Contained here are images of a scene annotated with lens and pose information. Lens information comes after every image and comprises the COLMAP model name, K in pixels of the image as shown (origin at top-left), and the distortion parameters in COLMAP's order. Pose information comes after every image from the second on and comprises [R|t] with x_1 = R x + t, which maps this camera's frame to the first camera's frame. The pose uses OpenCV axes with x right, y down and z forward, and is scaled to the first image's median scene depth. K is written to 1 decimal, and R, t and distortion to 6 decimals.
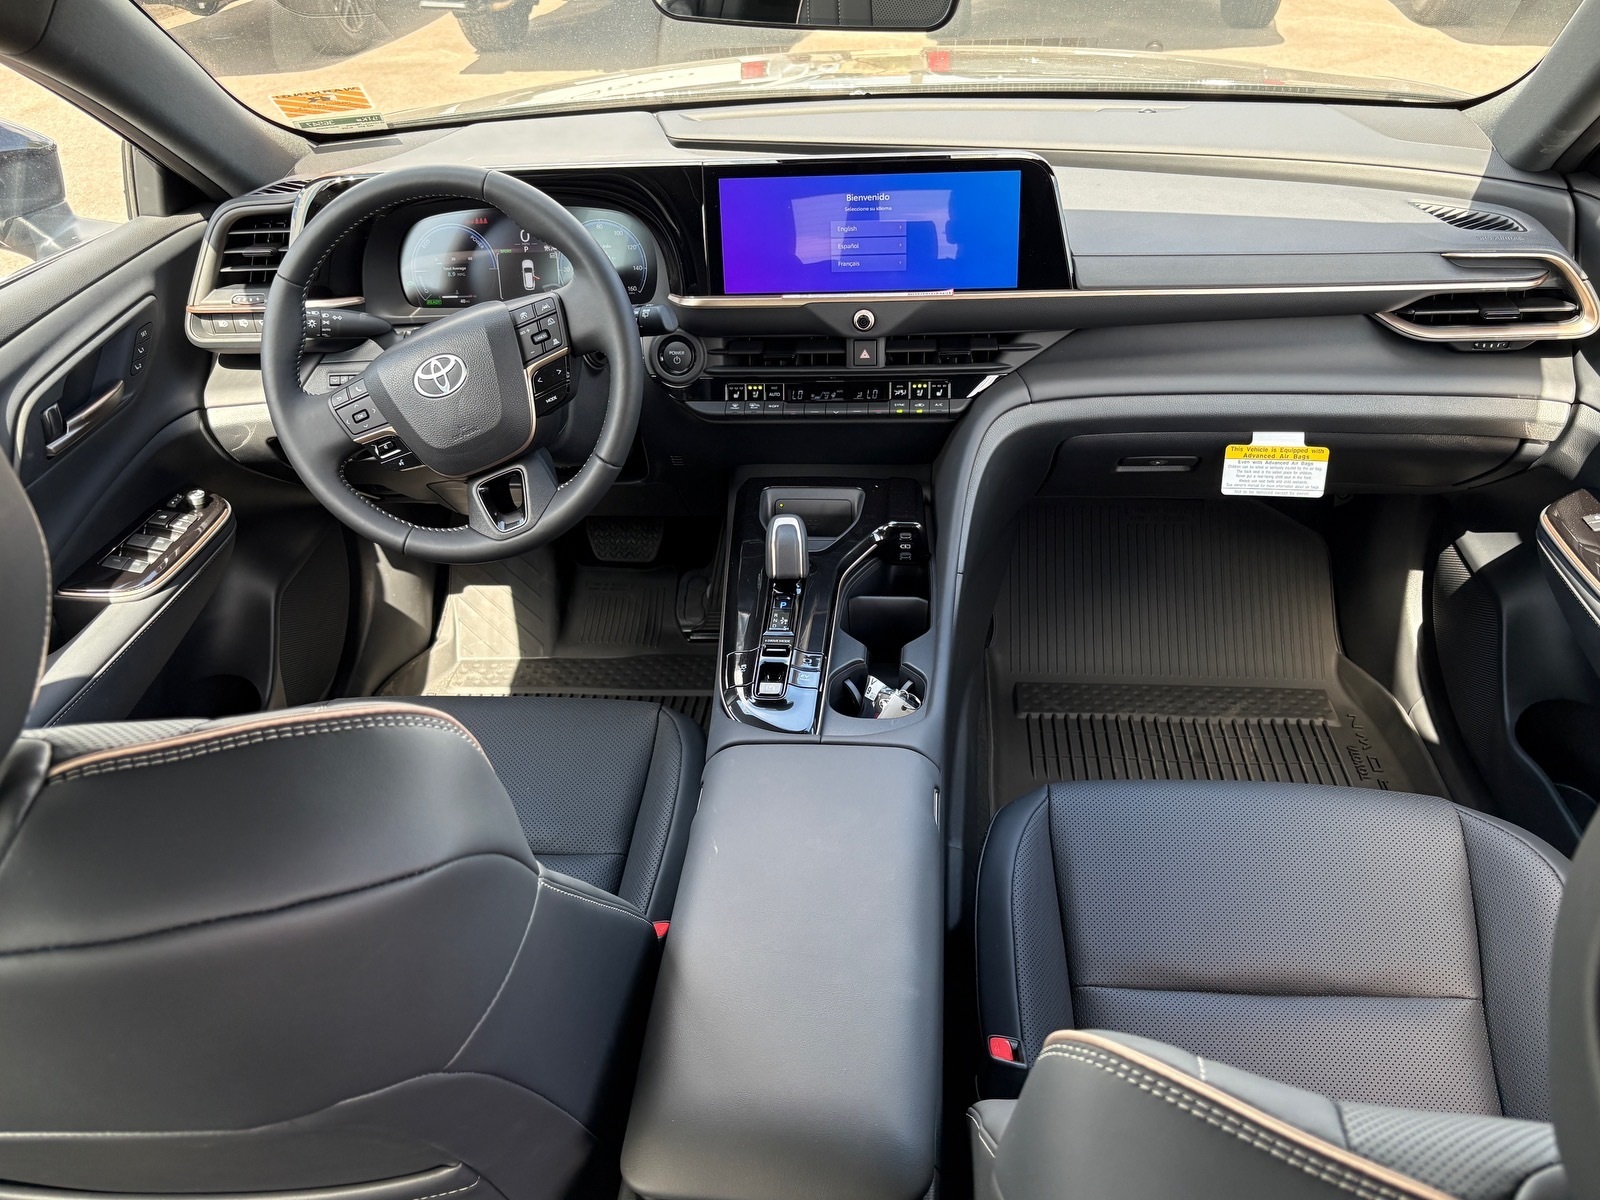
lens RADIAL K [[1308.4, 0, 800.0], [0, 1308.4, 600.0], [0, 0, 1]] dist [0.069394, -0.108433]
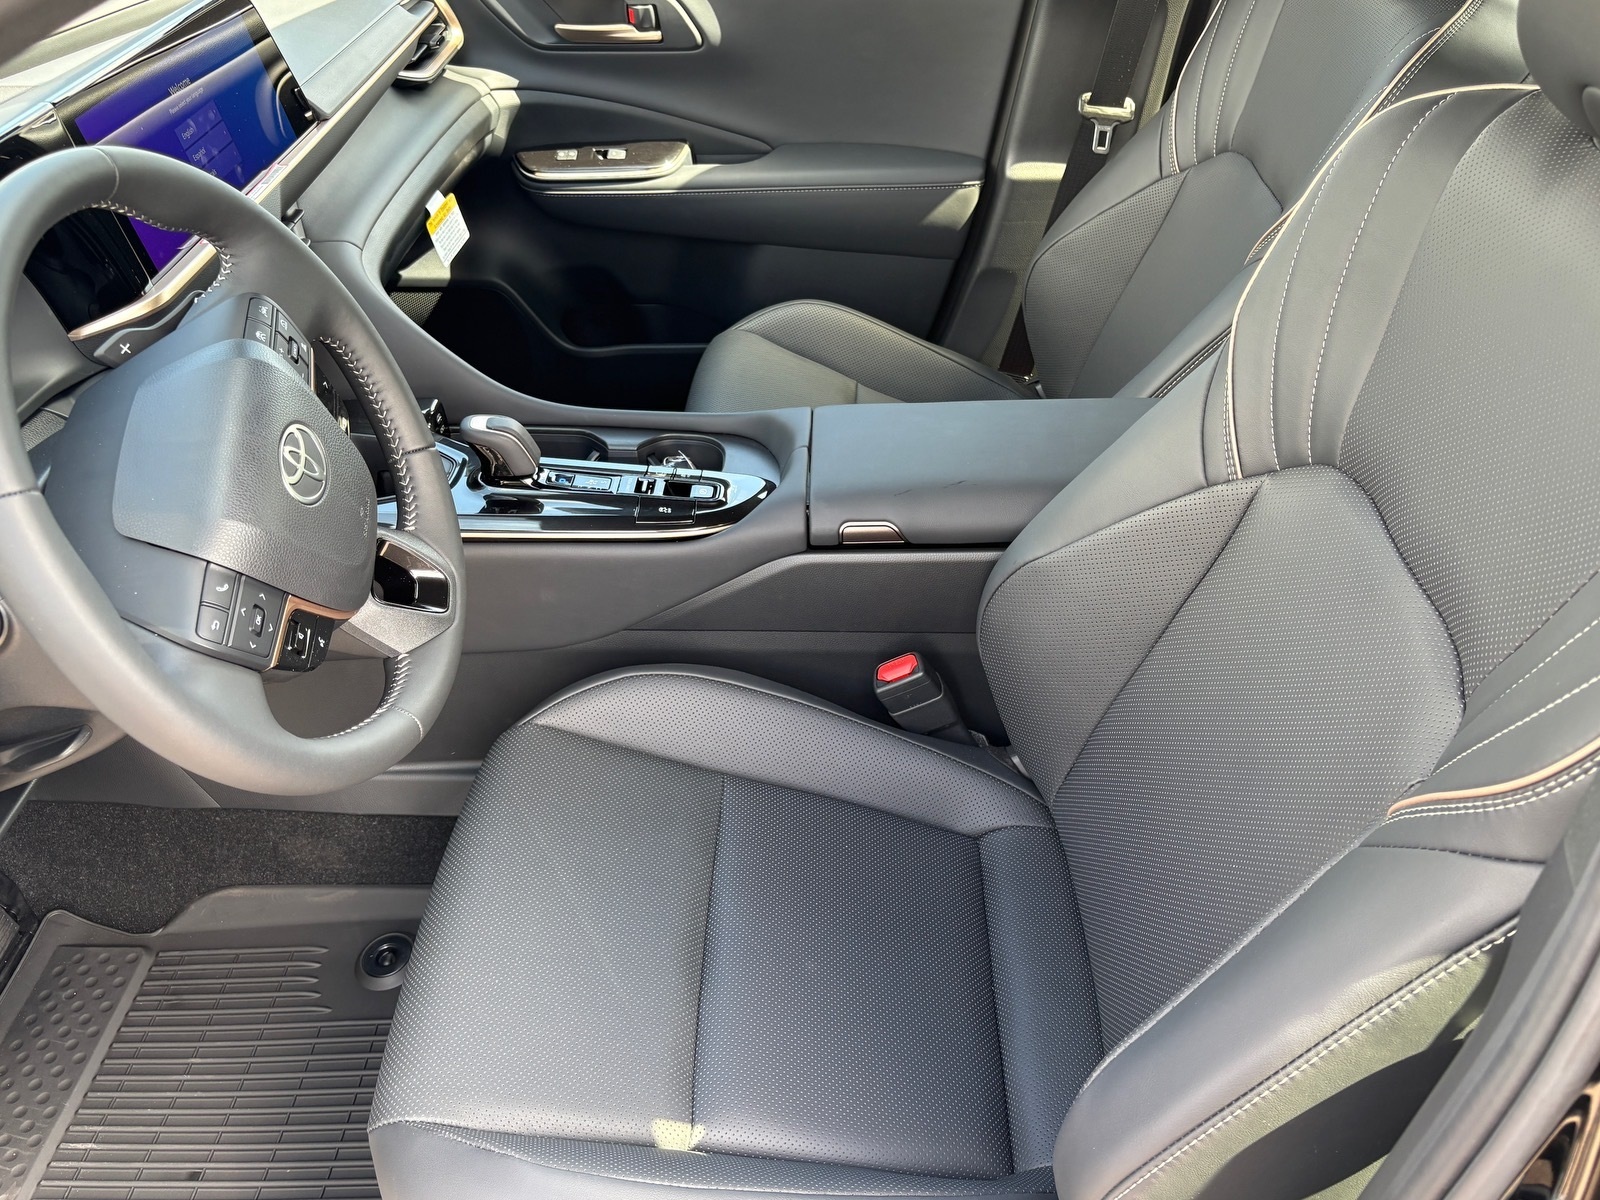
lens RADIAL K [[1325.4, 0, 800.0], [0, 1325.4, 600.0], [0, 0, 1]] dist [-0.000636, 0.006441]
pose [[-0.060455, -0.558663, 0.827188, -0.741120], [0.562138, 0.665738, 0.490708, -0.267851], [-0.824831, 0.494660, 0.273798, 0.601225]]
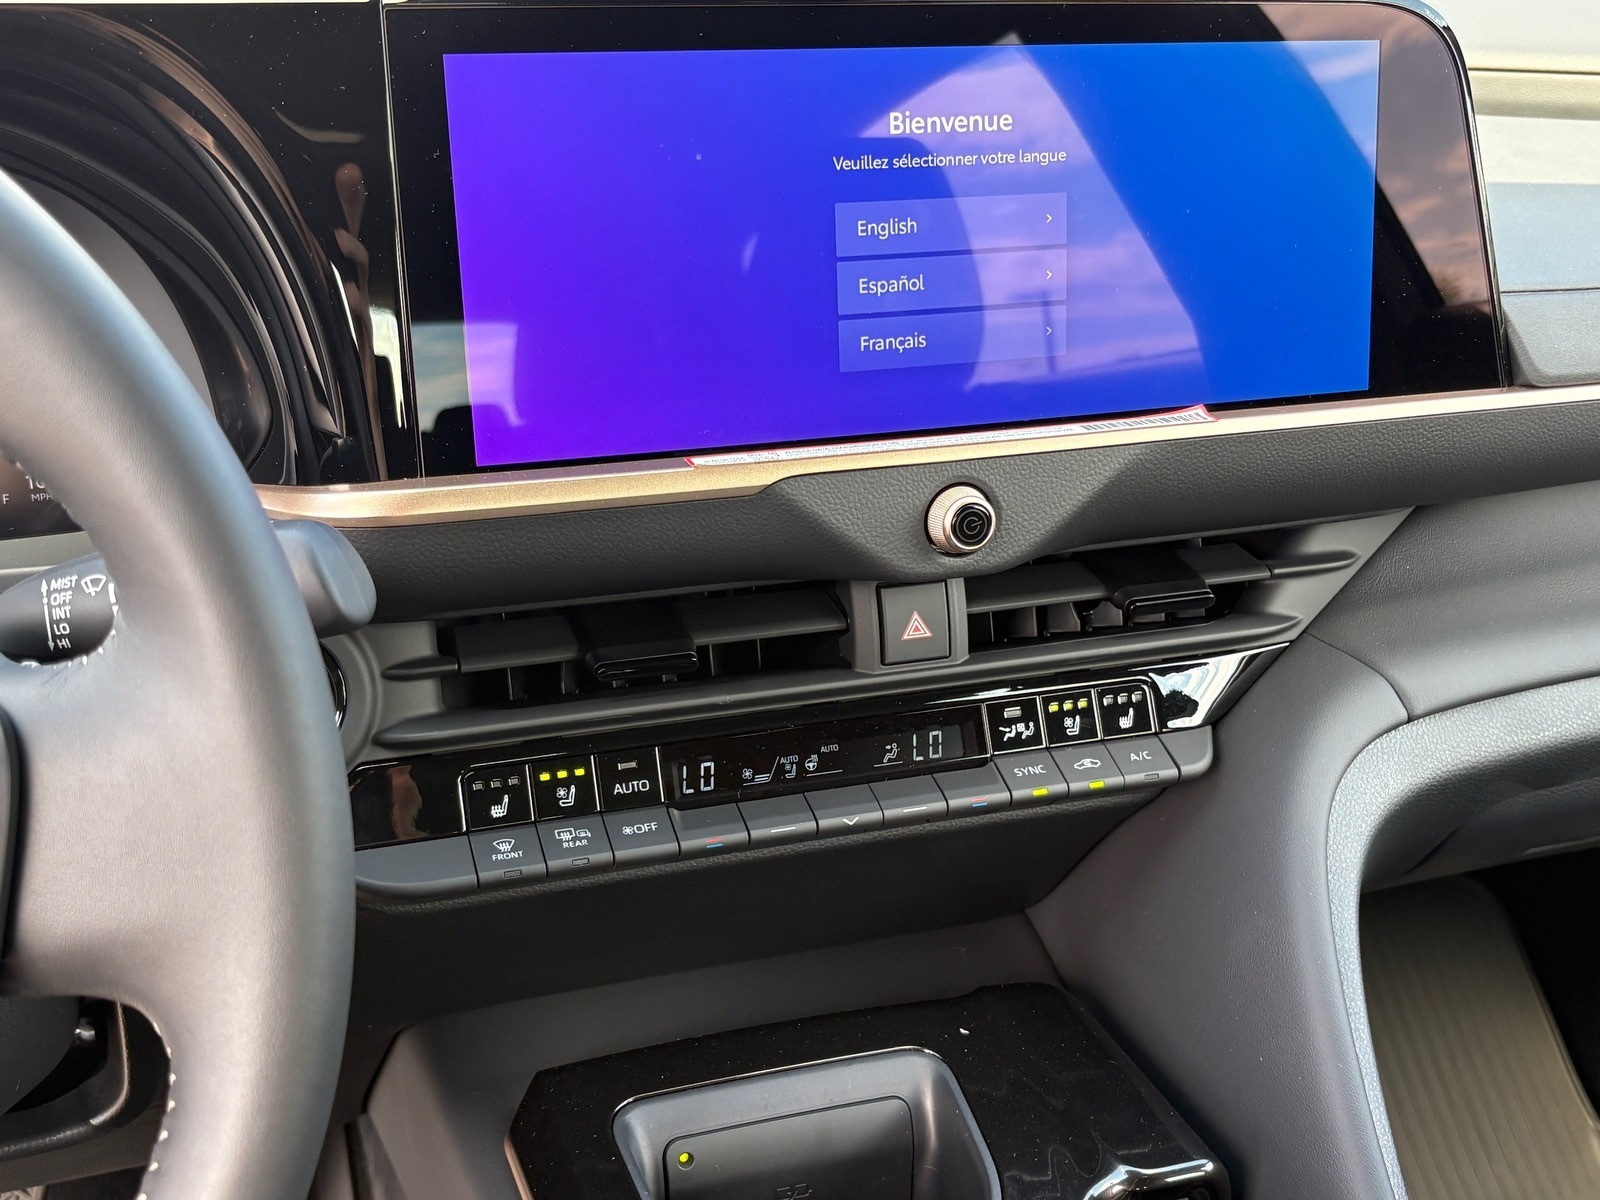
lens RADIAL K [[1809.1, 0, 831.9], [0, 1809.1, 605.0], [0, 0, 1]] dist [0.211227, 0.004165]
pose [[0.901609, -0.092920, 0.422454, -0.151335], [0.157950, 0.979936, -0.121561, -0.143196], [-0.402683, 0.176327, 0.898196, 0.619163]]
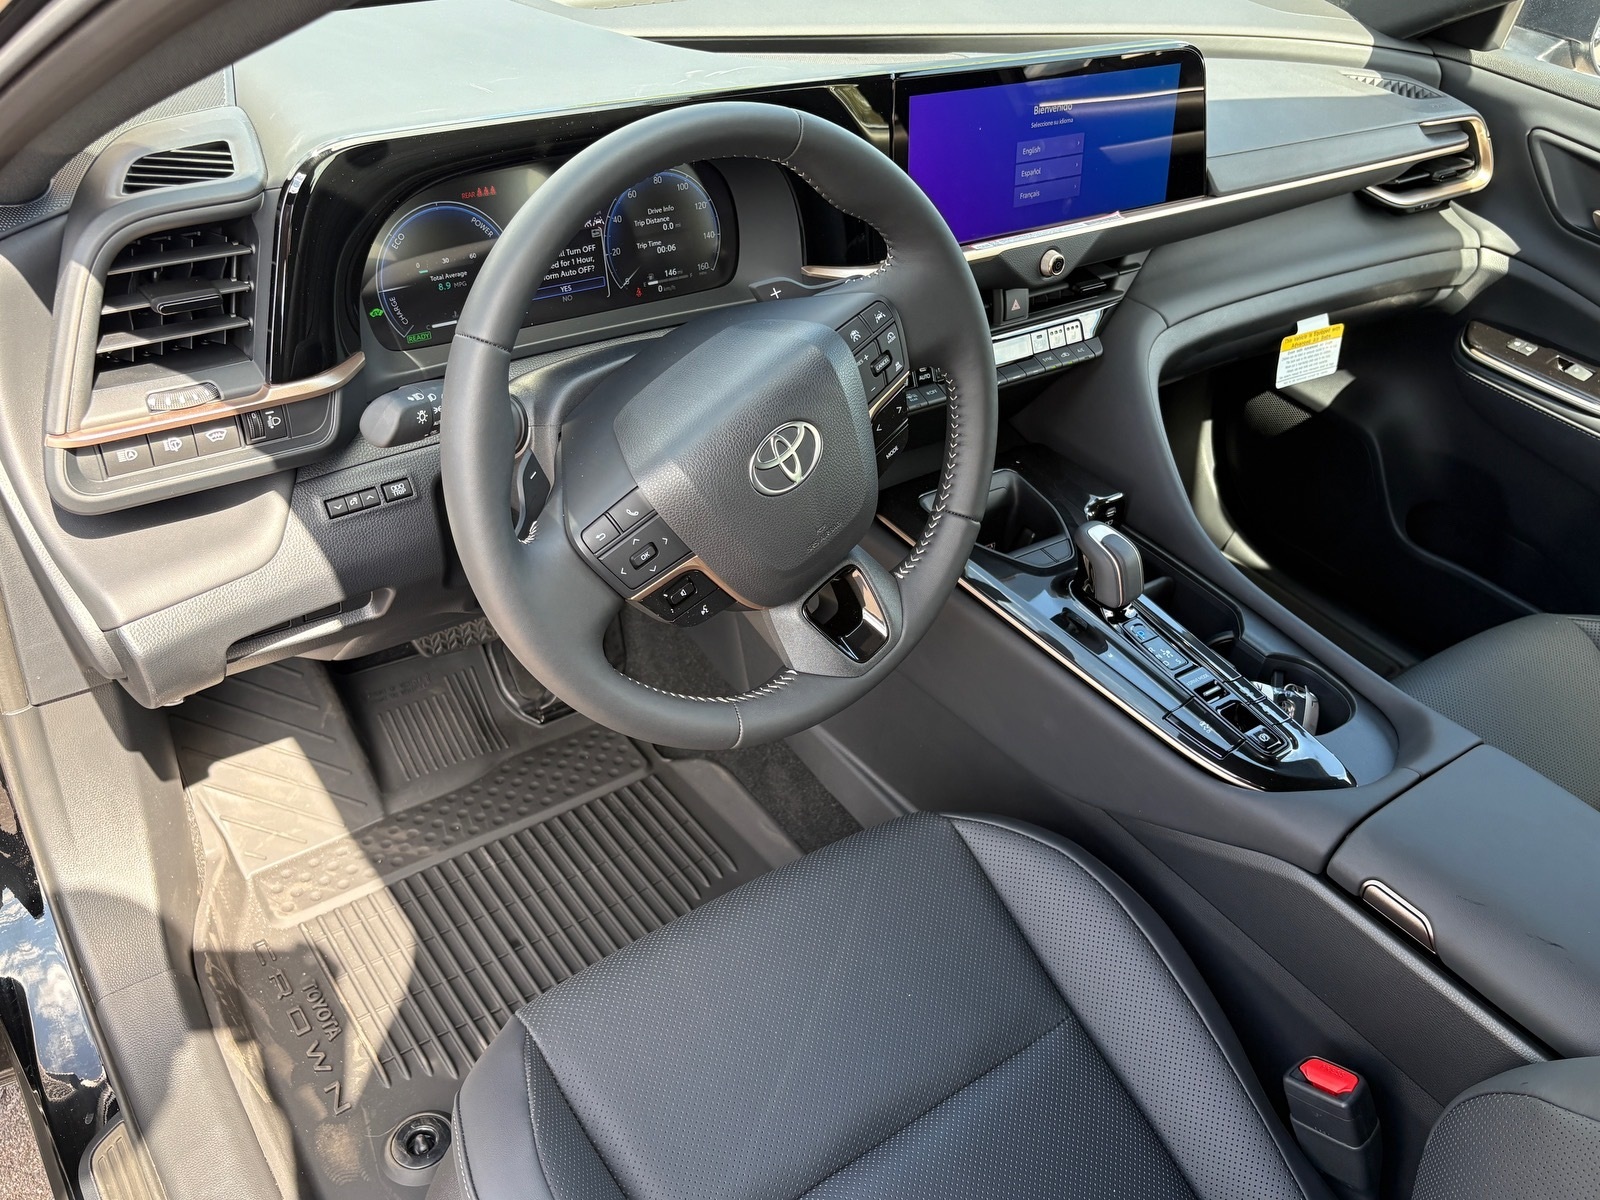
lens RADIAL K [[1308.4, 0, 800.0], [0, 1308.4, 600.0], [0, 0, 1]] dist [0.069394, -0.108433]
pose [[0.733865, -0.298917, 0.609992, -0.591705], [0.239012, 0.954181, 0.180032, -0.192295], [-0.635858, 0.013676, 0.771685, 0.466969]]
